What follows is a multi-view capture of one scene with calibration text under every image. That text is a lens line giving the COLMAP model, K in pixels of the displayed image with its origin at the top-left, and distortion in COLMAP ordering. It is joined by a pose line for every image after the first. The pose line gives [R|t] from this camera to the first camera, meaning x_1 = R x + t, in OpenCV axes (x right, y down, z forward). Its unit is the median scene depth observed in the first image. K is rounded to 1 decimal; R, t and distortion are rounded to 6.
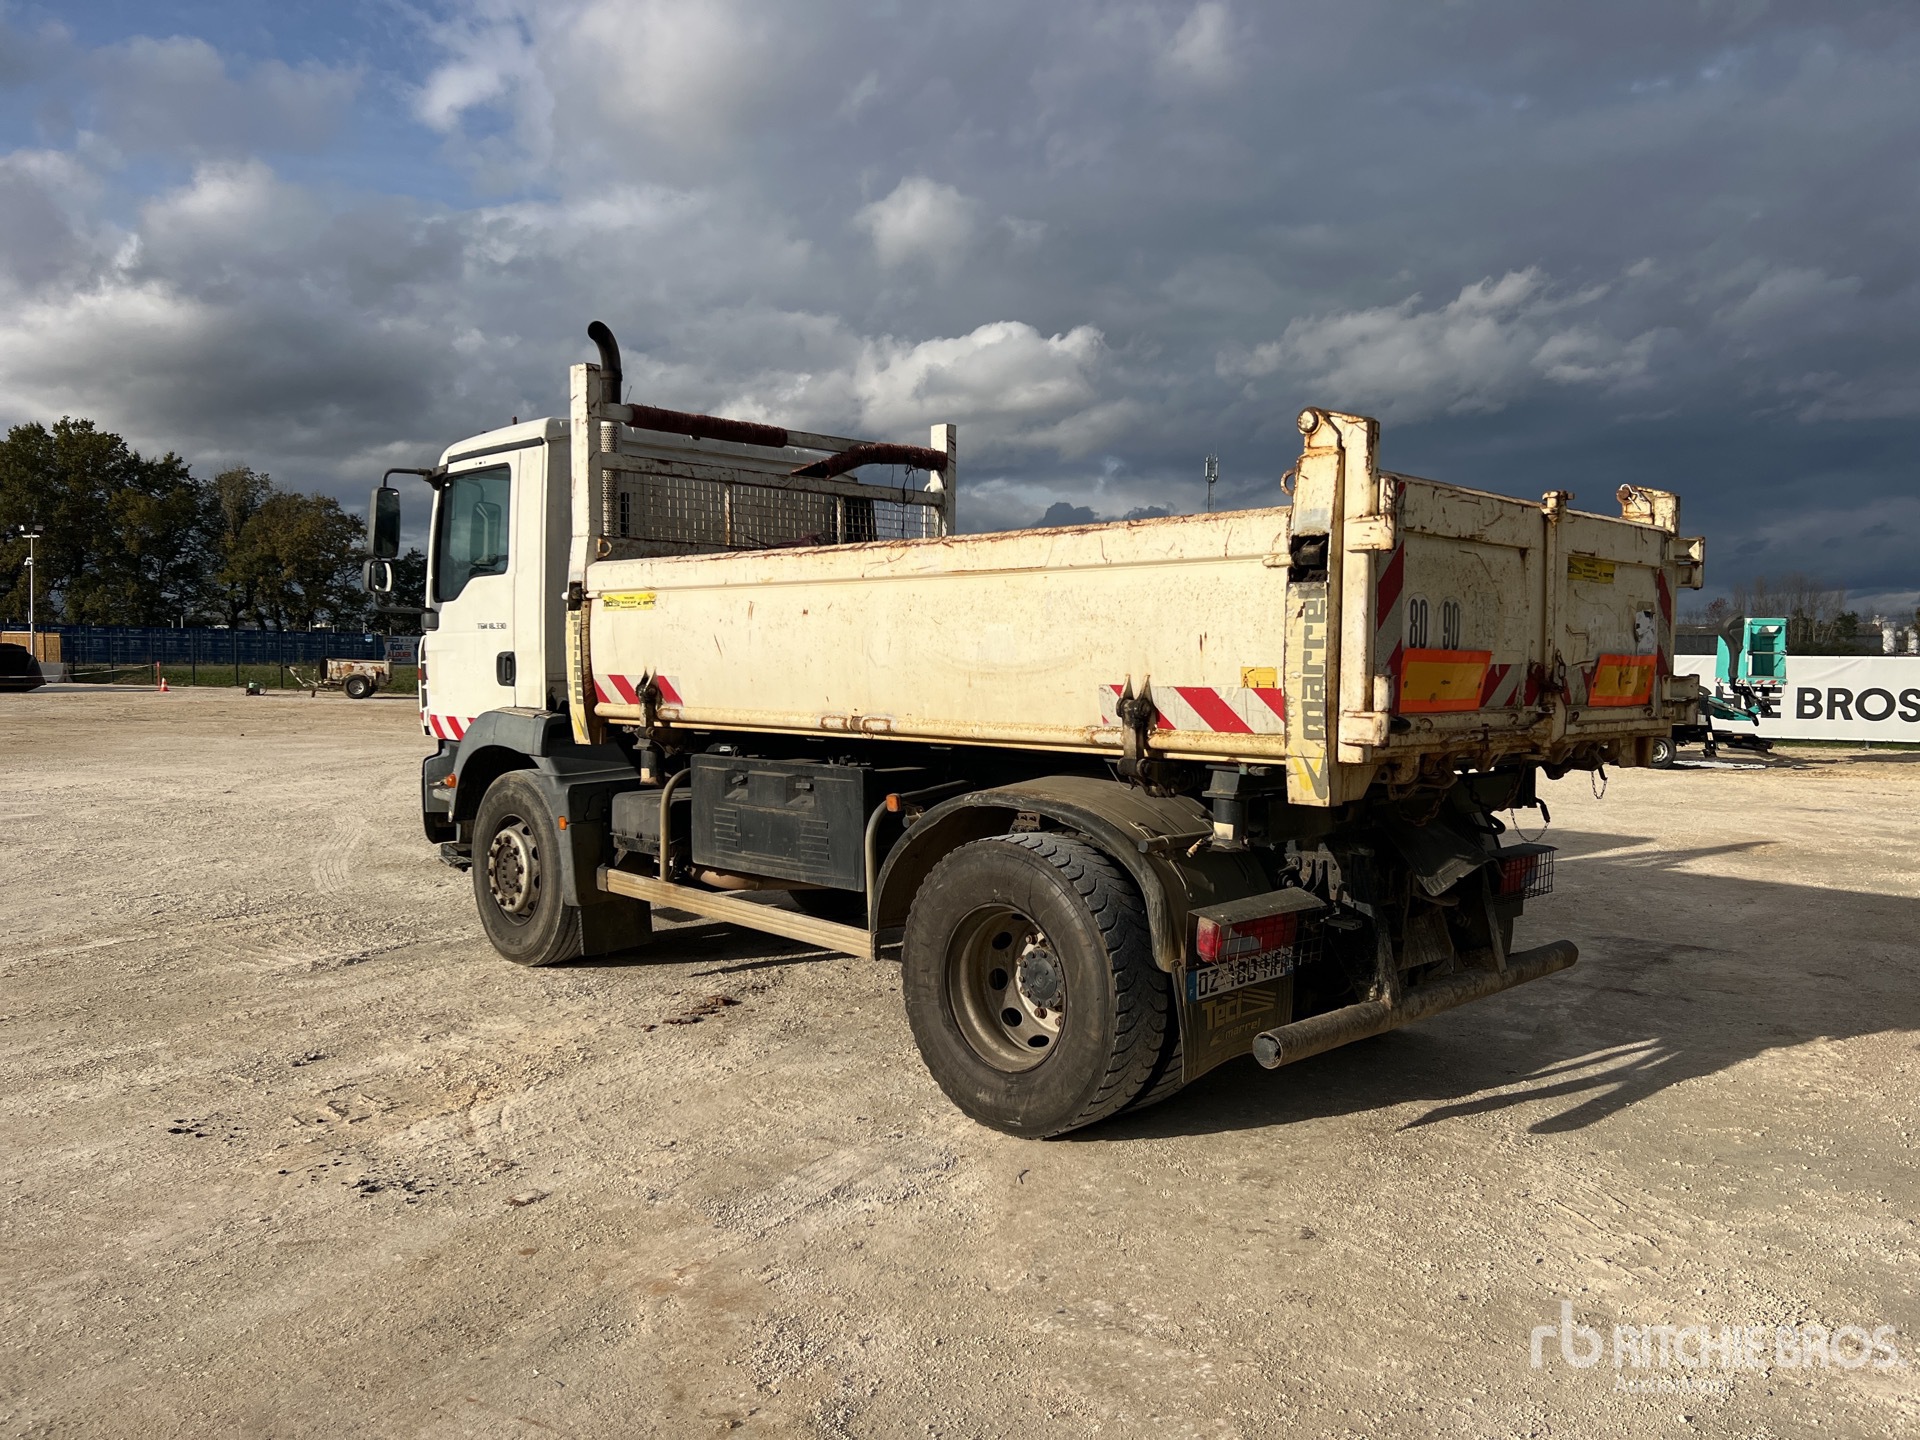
lens RADIAL K [[1477.7, 0, 955.4], [0, 1477.7, 715.5], [0, 0, 1]] dist [-0.001290, -0.007384]
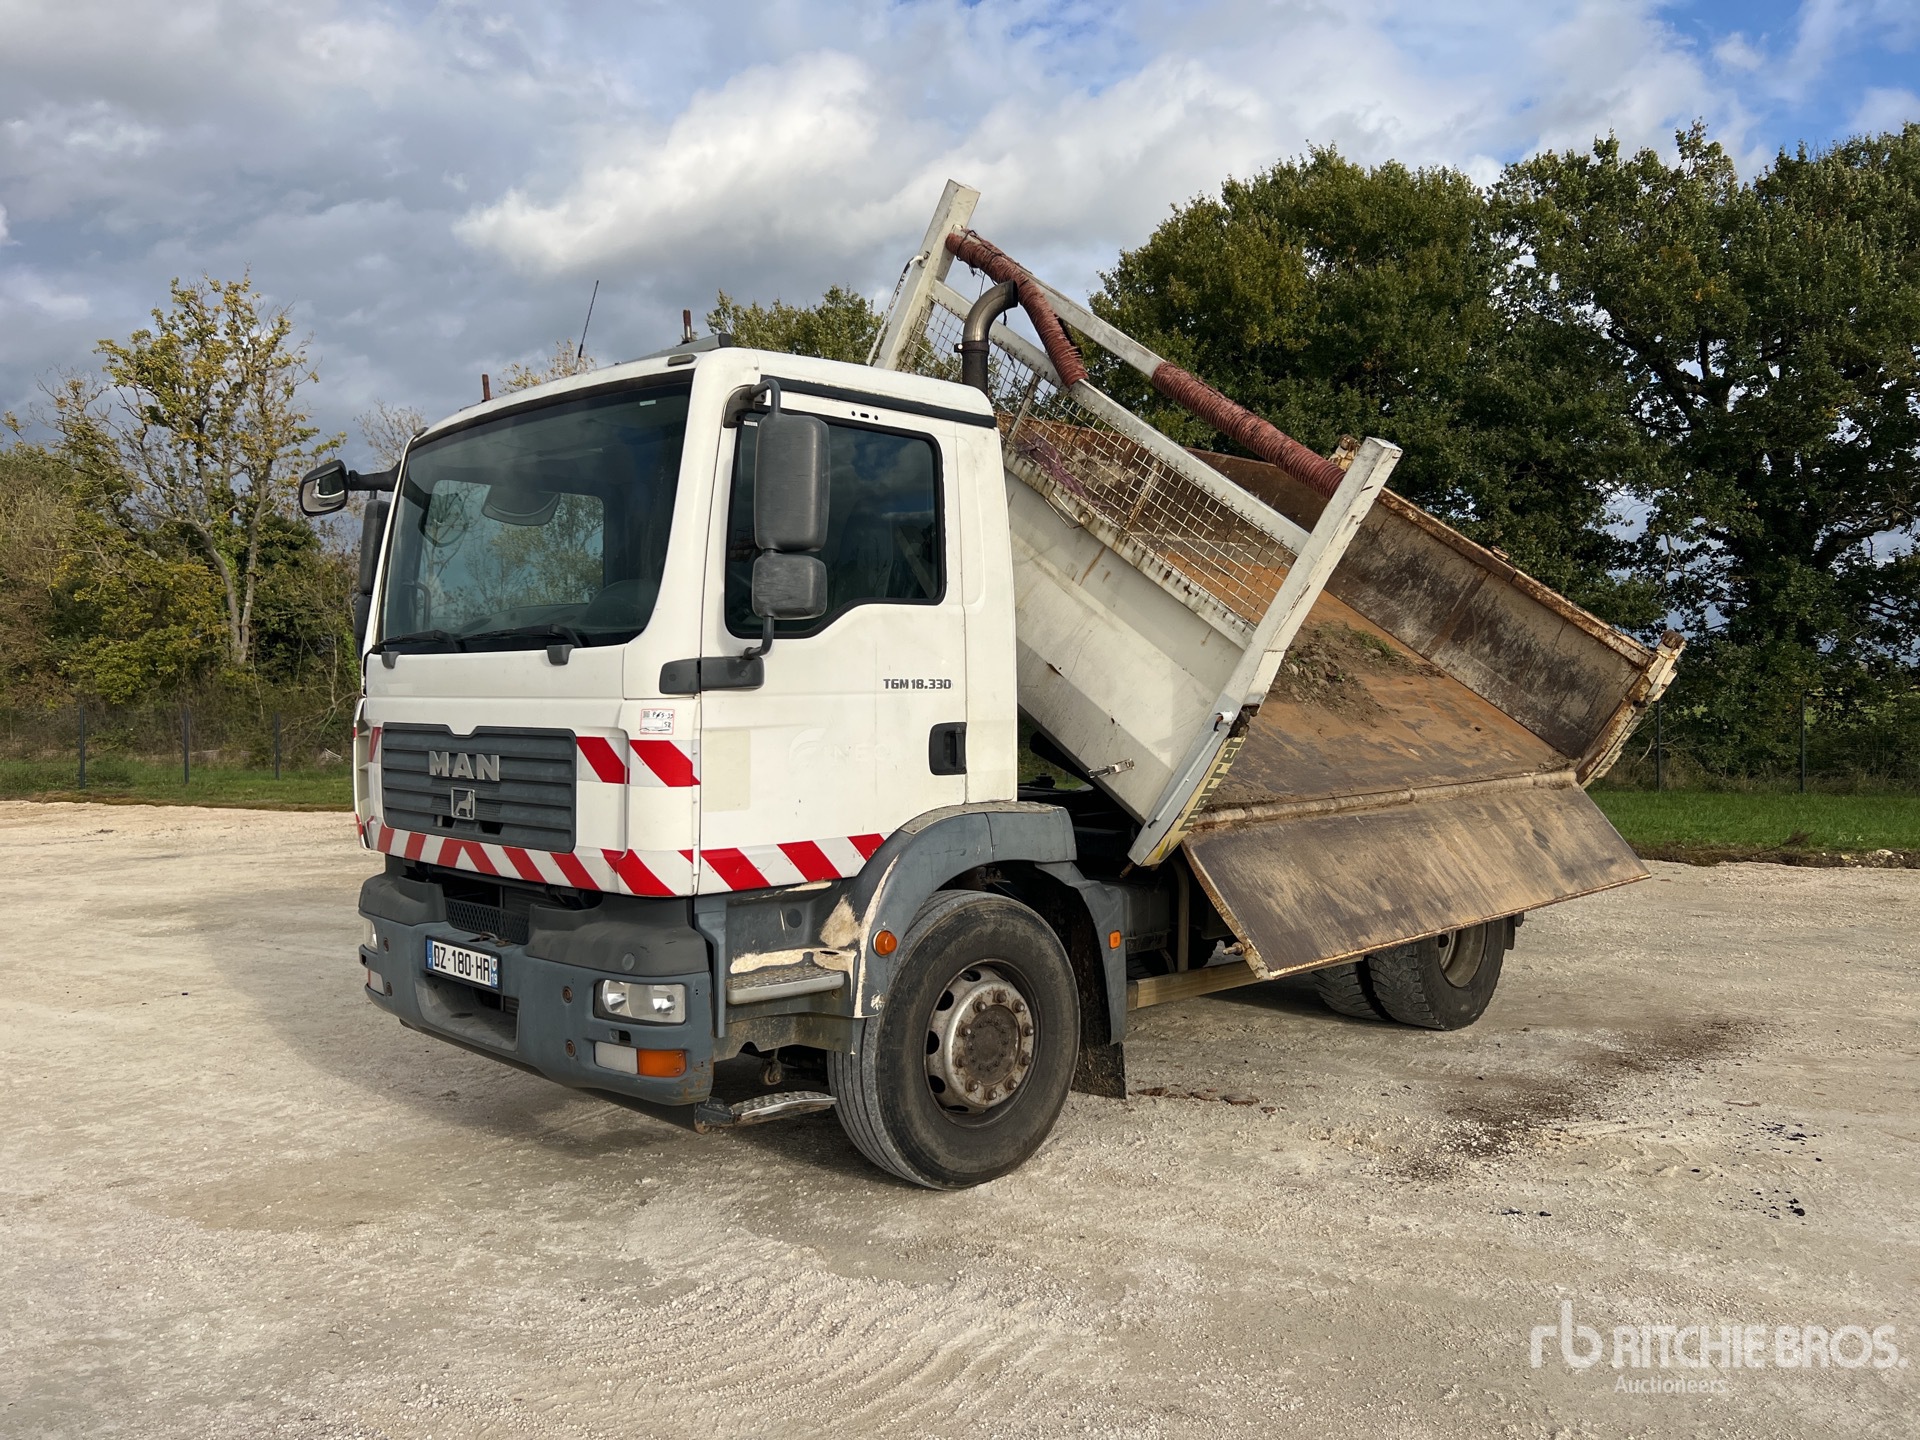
lens RADIAL K [[1477.7, 0, 955.4], [0, 1477.7, 715.5], [0, 0, 1]] dist [-0.001290, -0.007384]
pose [[-0.003438, -0.026673, 0.999638, -1.107635], [0.046085, 0.998578, 0.026803, -0.073507], [-0.998932, 0.046160, -0.002204, 1.145354]]
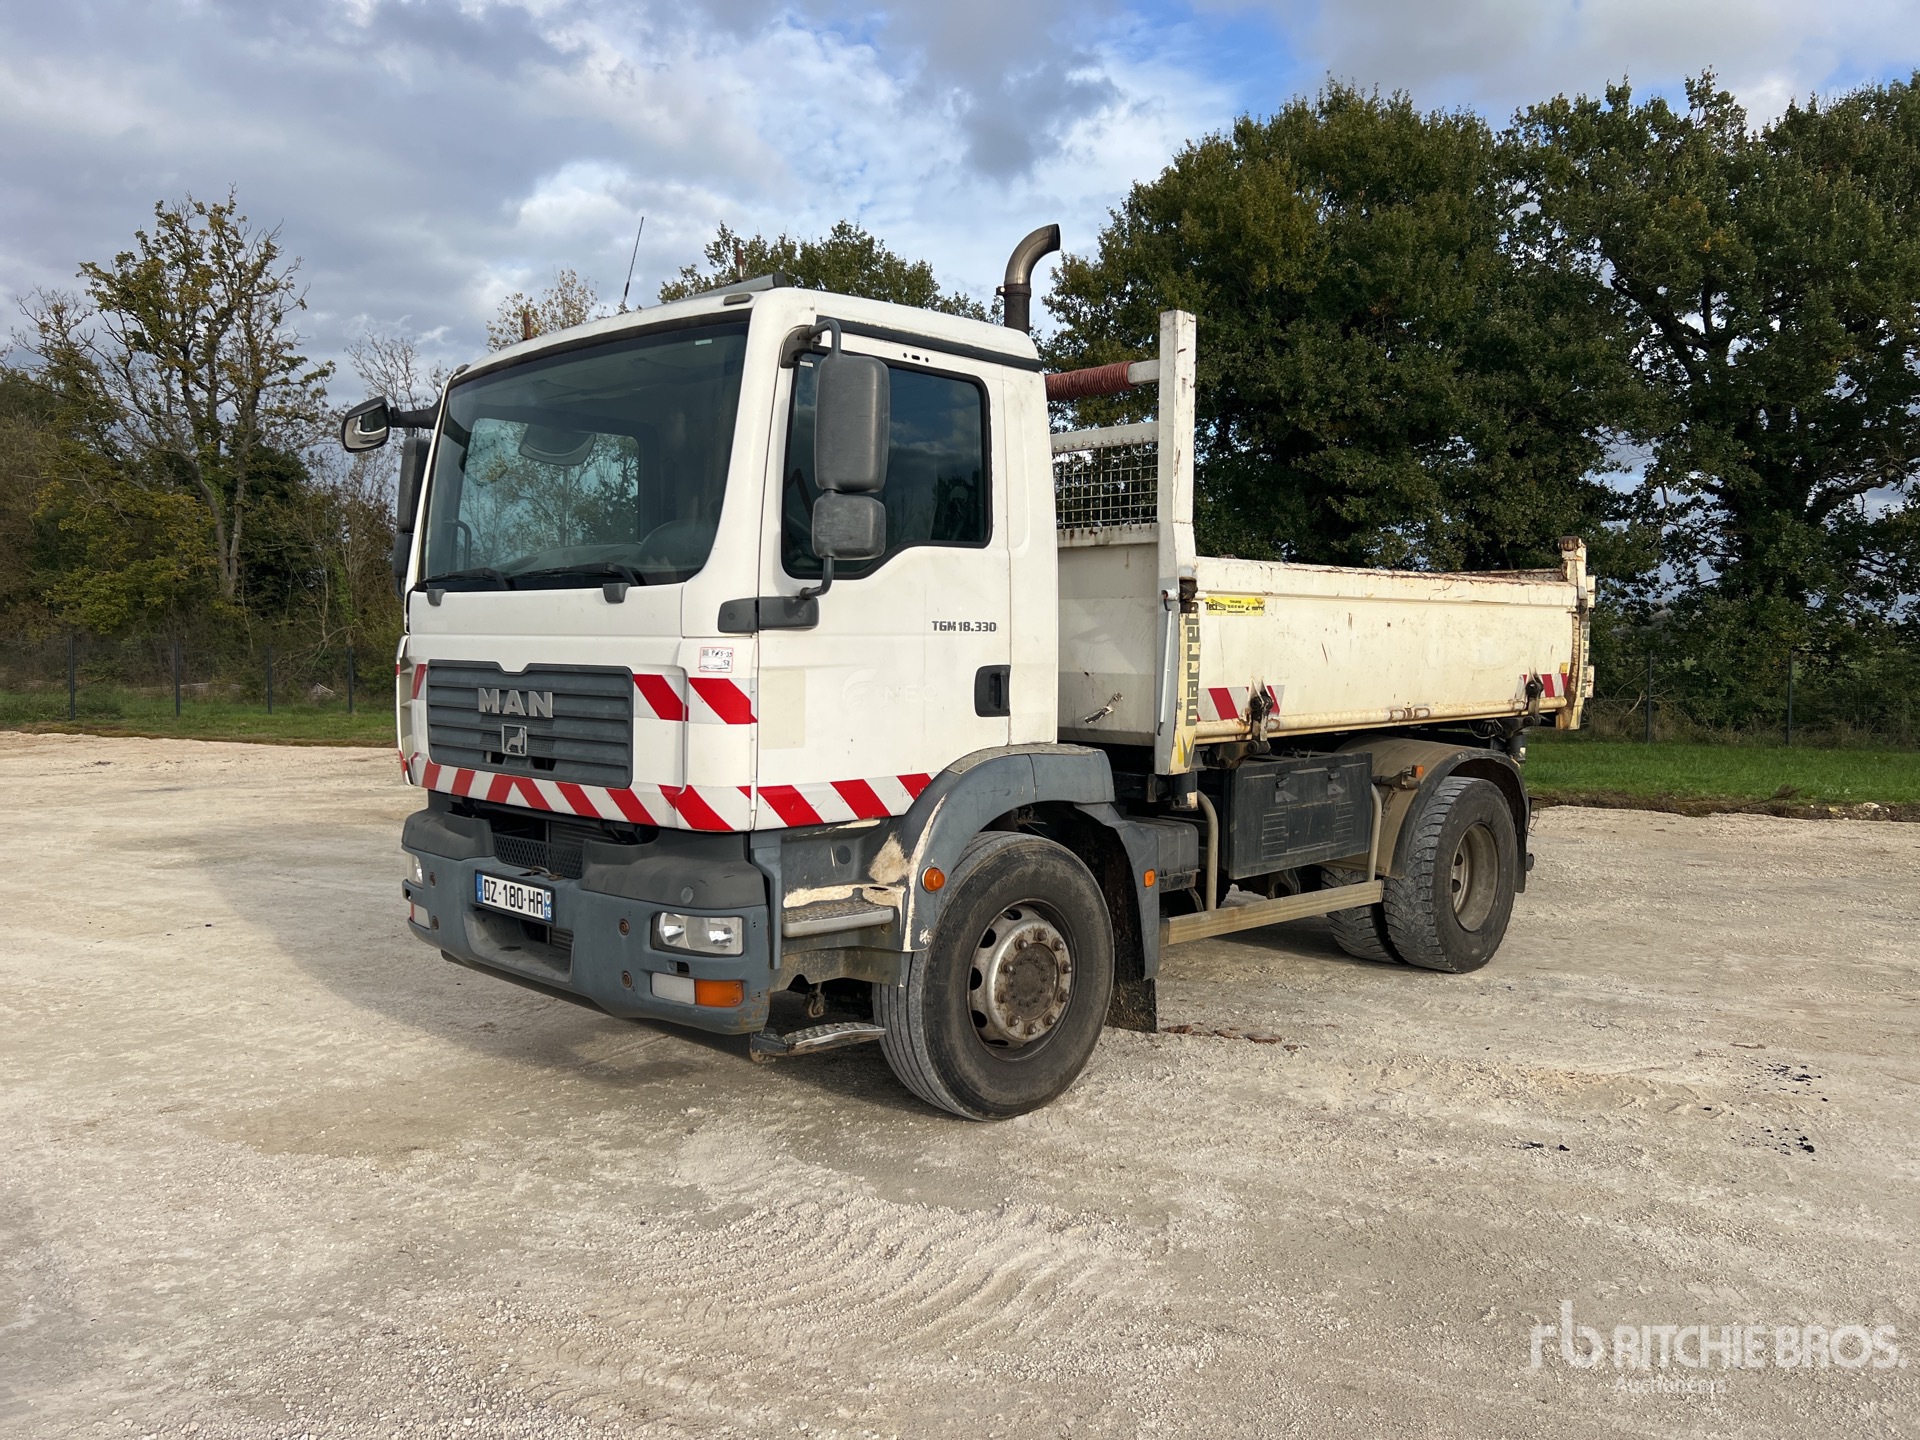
lens RADIAL K [[1484.4, 0, 960.0], [0, 1484.4, 720.0], [0, 0, 1]] dist [-0.002958, -0.003058]
pose [[-0.021952, -0.068193, 0.997431, -1.119672], [0.031919, 0.997115, 0.068874, -0.074931], [-0.999249, 0.033349, -0.019712, 1.180753]]
